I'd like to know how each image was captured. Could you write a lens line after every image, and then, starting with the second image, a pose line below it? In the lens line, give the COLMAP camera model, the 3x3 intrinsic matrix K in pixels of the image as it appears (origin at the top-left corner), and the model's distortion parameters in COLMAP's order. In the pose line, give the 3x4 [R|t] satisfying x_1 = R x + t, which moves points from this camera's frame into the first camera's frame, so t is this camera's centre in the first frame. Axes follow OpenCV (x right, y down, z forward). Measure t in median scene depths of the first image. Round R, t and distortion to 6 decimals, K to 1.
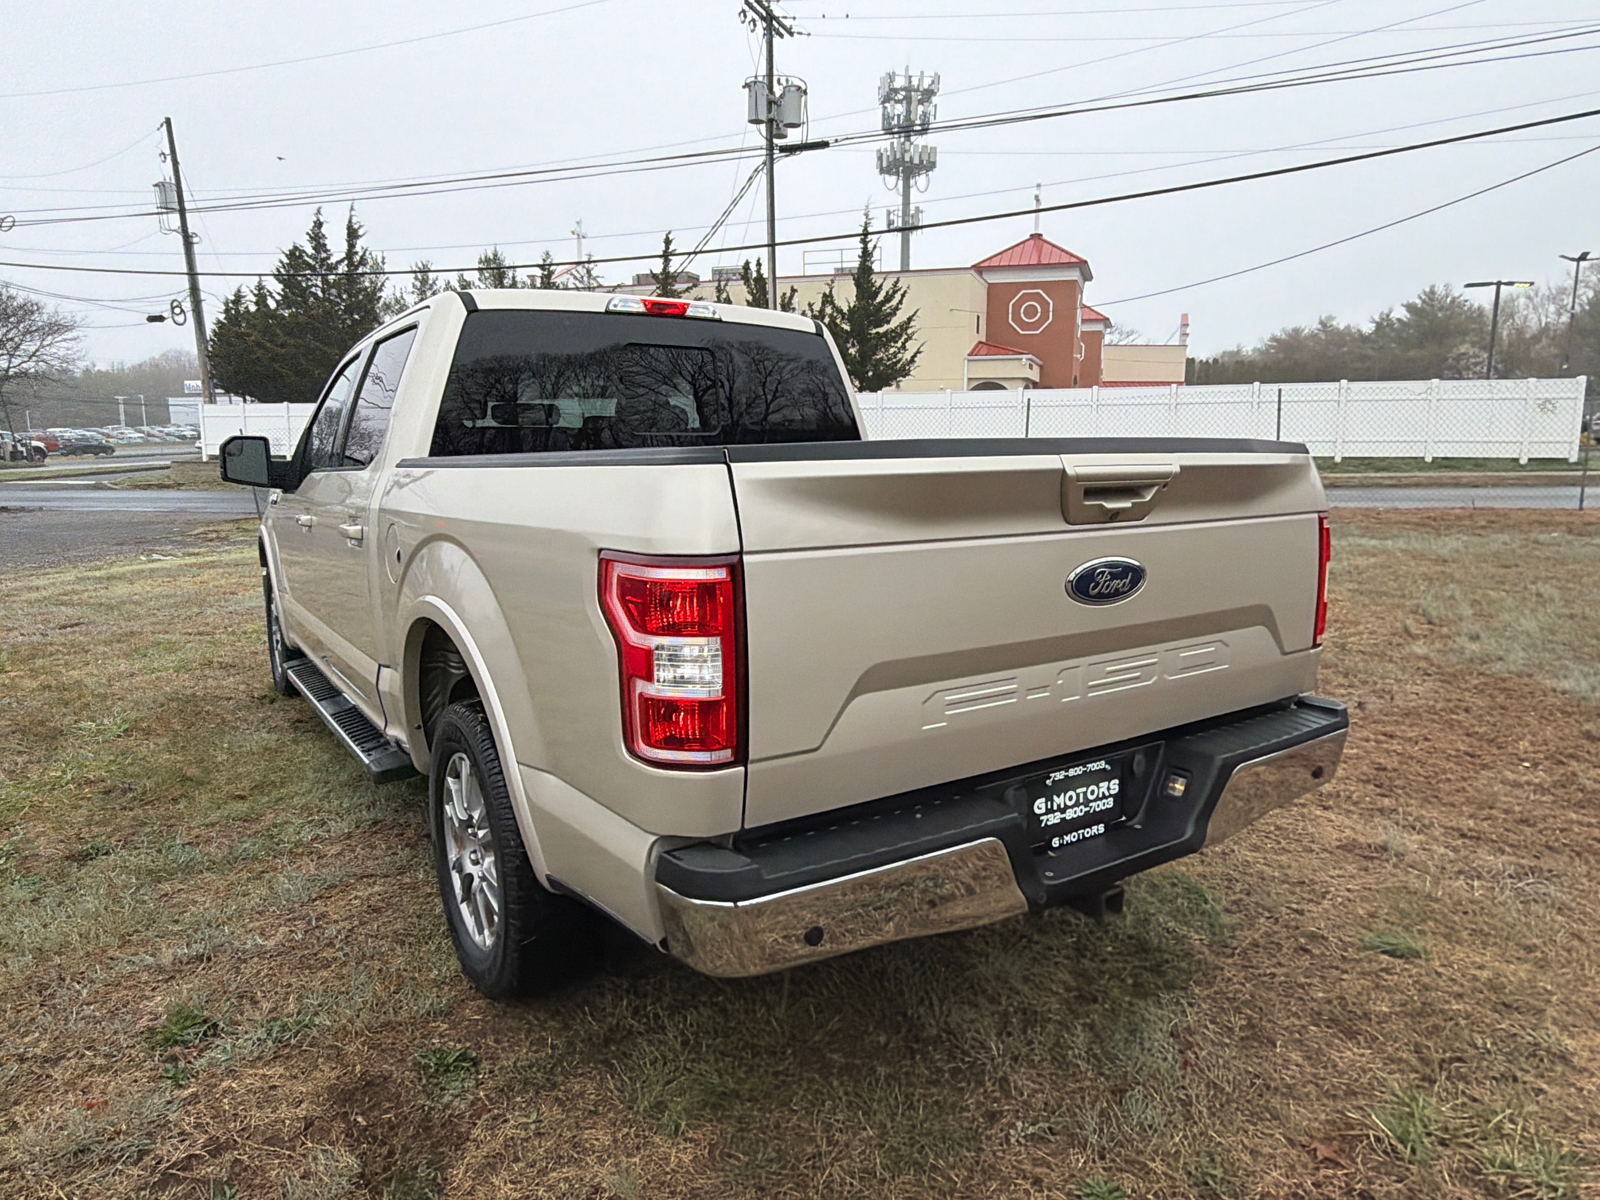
lens RADIAL K [[1019.7, 0, 800.0], [0, 1019.7, 600.0], [0, 0, 1]] dist [0.000103, 0.002579]
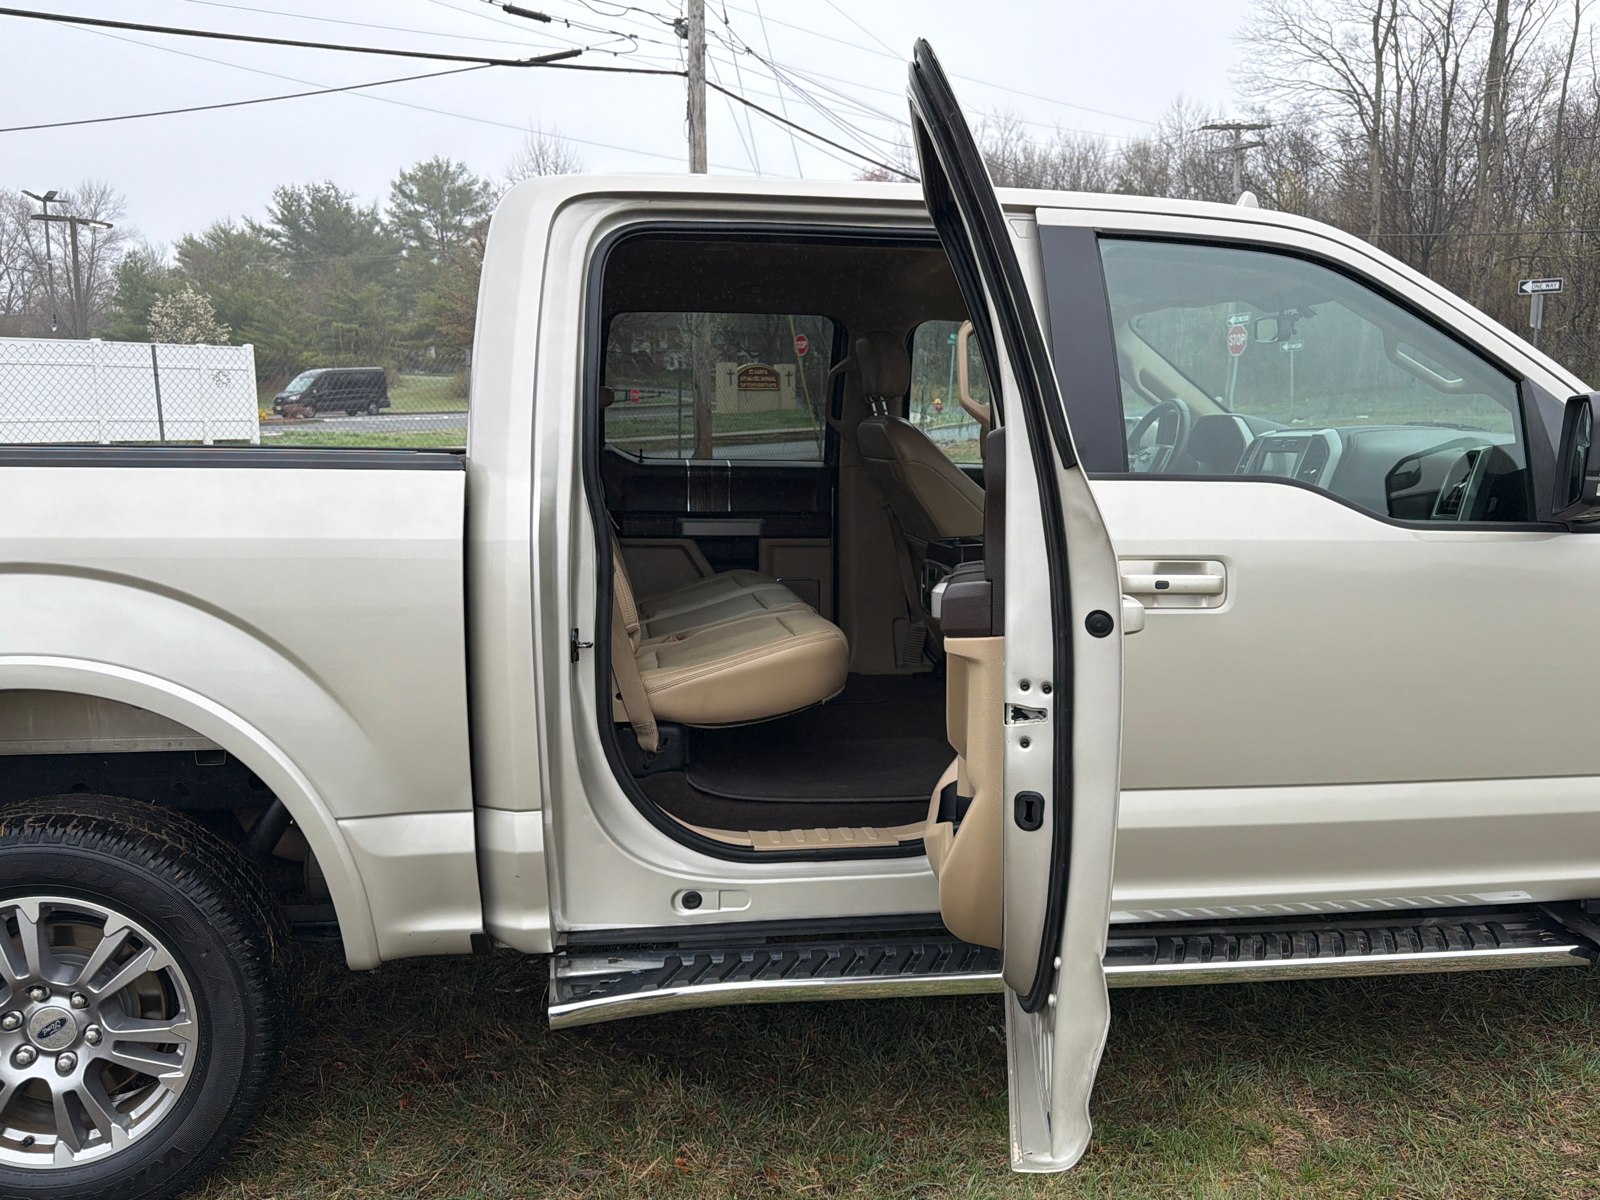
lens RADIAL K [[1331.3, 0, 800.0], [0, 1331.3, 600.0], [0, 0, 1]] dist [0.031935, -0.046863]
pose [[0.330812, -0.131353, 0.934510, -0.103971], [0.151071, 0.984866, 0.084953, -0.020599], [-0.931526, 0.113073, 0.345649, 0.127134]]
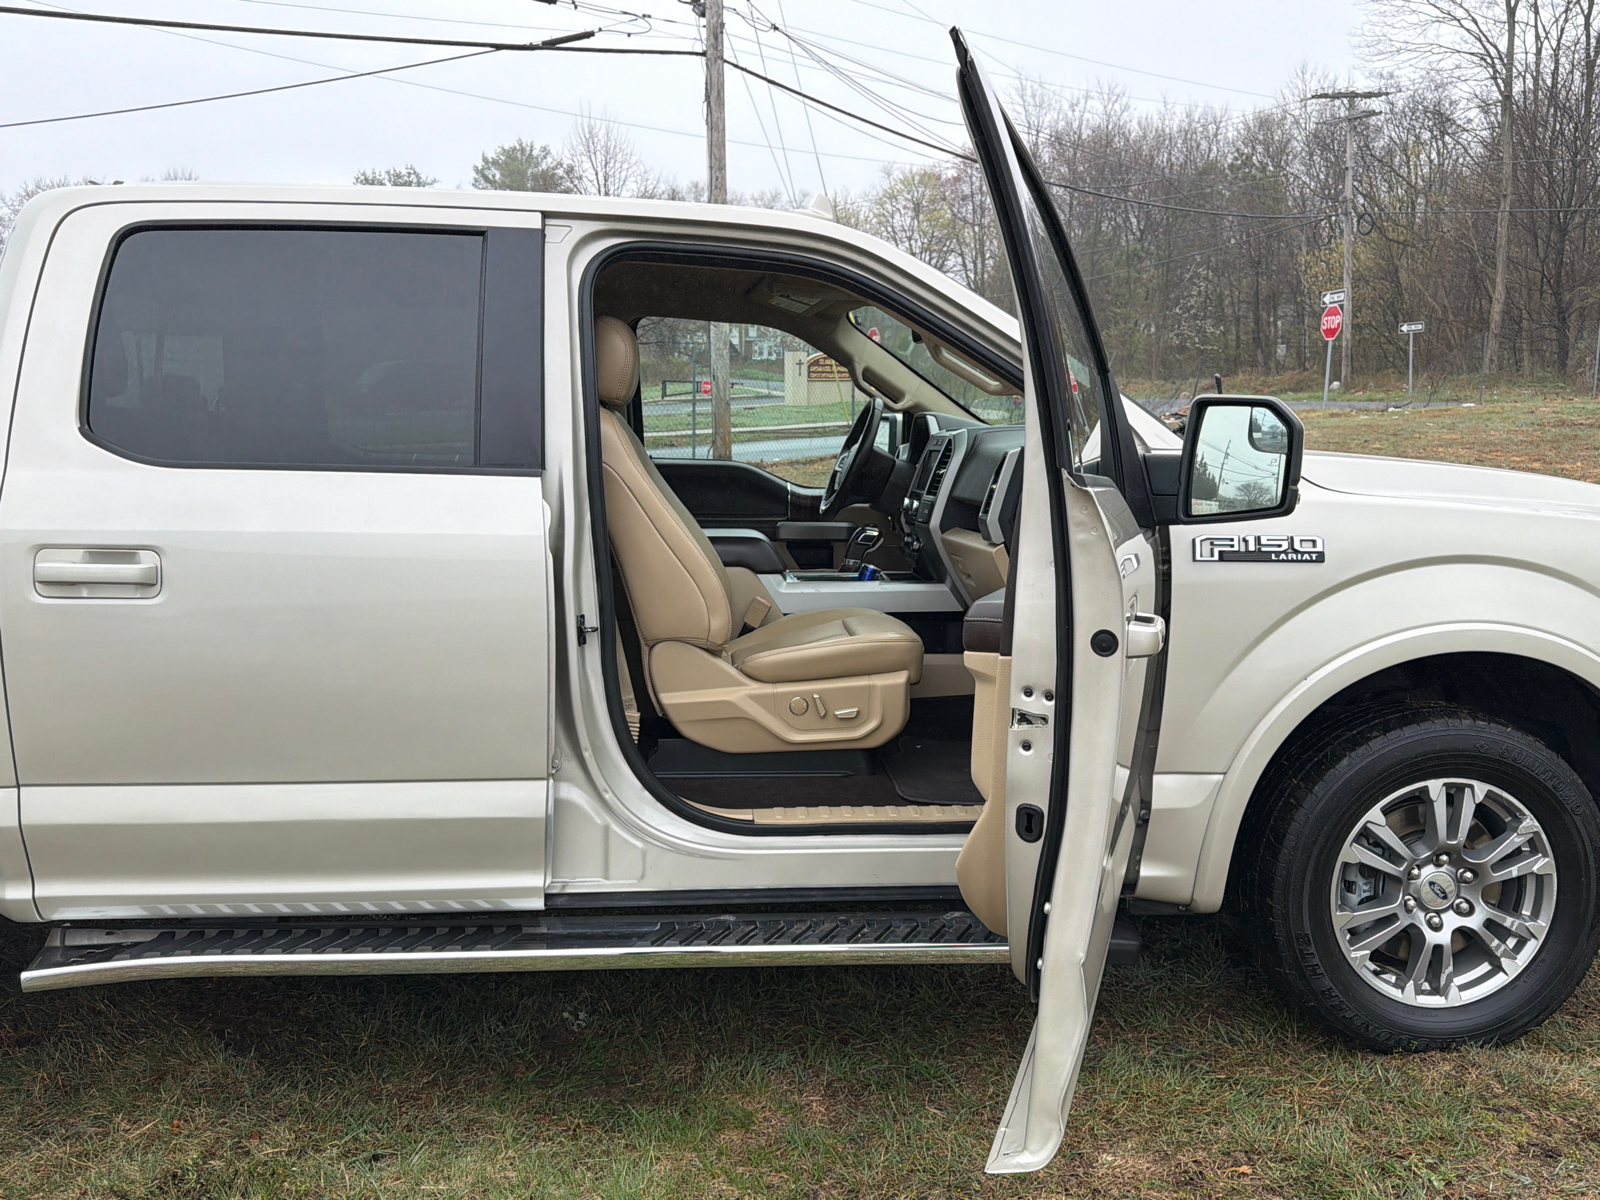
lens RADIAL K [[1405.8, 0, 806.9], [0, 1405.8, 602.3], [0, 0, 1]] dist [0.034004, -0.041361]
pose [[0.398258, -0.128235, 0.908266, -0.097446], [0.148228, 0.986163, 0.074237, -0.015441], [-0.905218, 0.105065, 0.411755, 0.093077]]
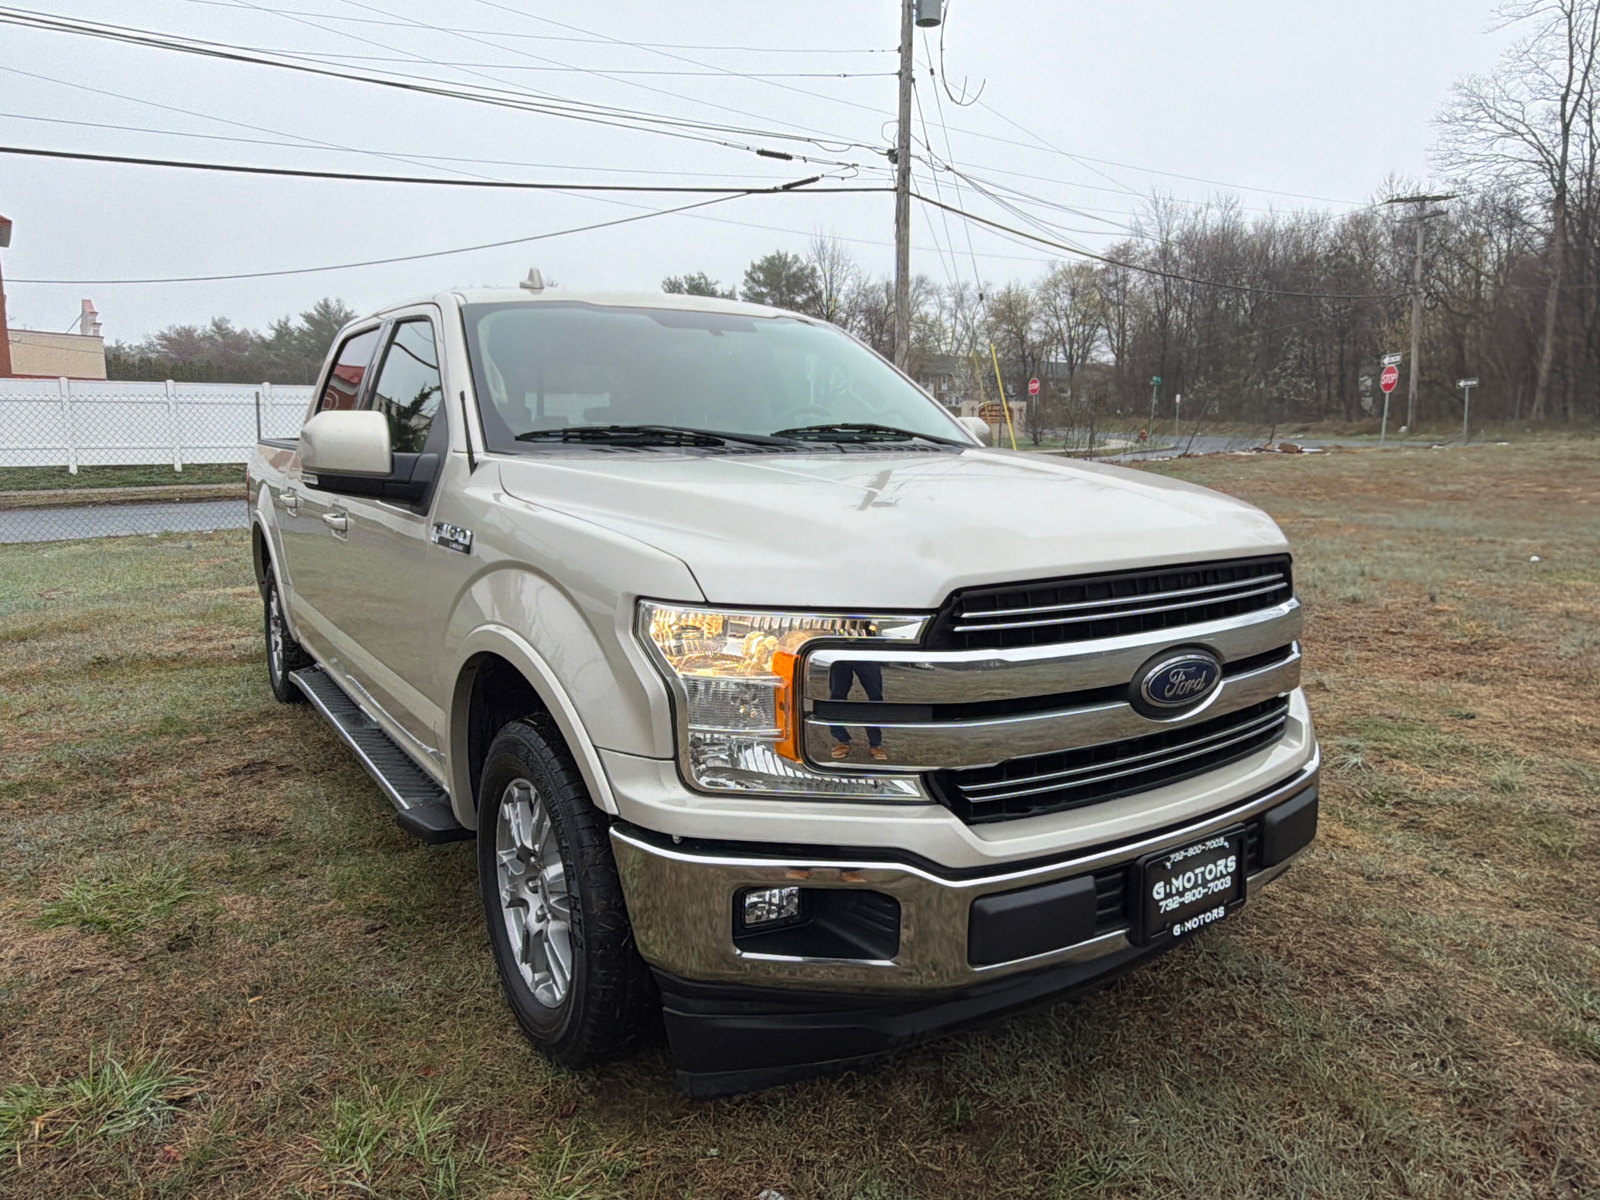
lens RADIAL K [[1050.4, 0, 800.0], [0, 1050.4, 600.0], [0, 0, 1]] dist [-0.001786, 0.002958]
pose [[0.552099, -0.121169, 0.824927, -0.117619], [0.130673, 0.989732, 0.057920, -0.008664], [-0.823475, 0.075818, 0.562264, 0.070094]]
